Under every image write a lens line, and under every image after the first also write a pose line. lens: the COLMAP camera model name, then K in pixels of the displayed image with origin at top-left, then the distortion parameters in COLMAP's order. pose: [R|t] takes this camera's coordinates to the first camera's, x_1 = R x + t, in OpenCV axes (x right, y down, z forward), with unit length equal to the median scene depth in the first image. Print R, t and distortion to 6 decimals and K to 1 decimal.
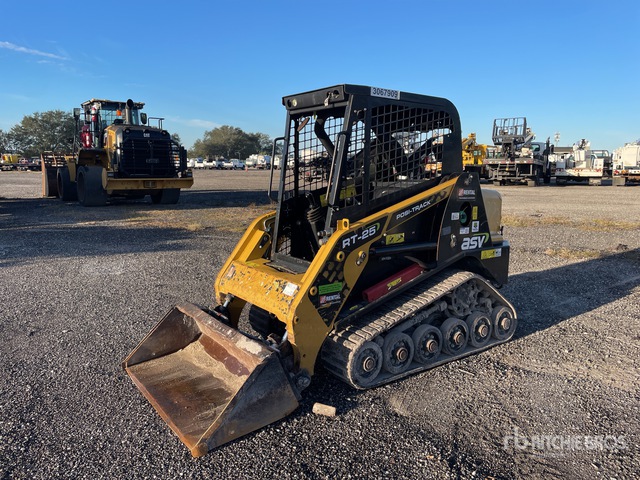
lens RADIAL K [[474.4, 0, 320.0], [0, 474.4, 240.0], [0, 0, 1]] dist [0.004290, 0.000527]
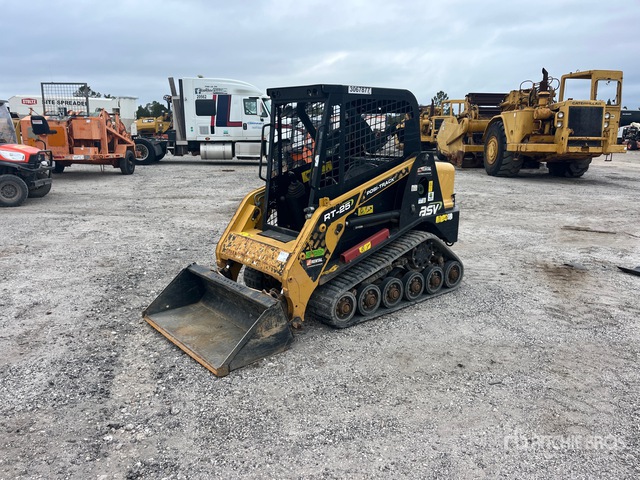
lens RADIAL K [[474.4, 0, 320.0], [0, 474.4, 240.0], [0, 0, 1]] dist [0.004290, 0.000527]
pose [[0.997365, -0.028369, 0.066764, -0.041724], [0.021166, 0.994117, 0.106223, -0.057603], [-0.069384, -0.104530, 0.992098, -0.206701]]
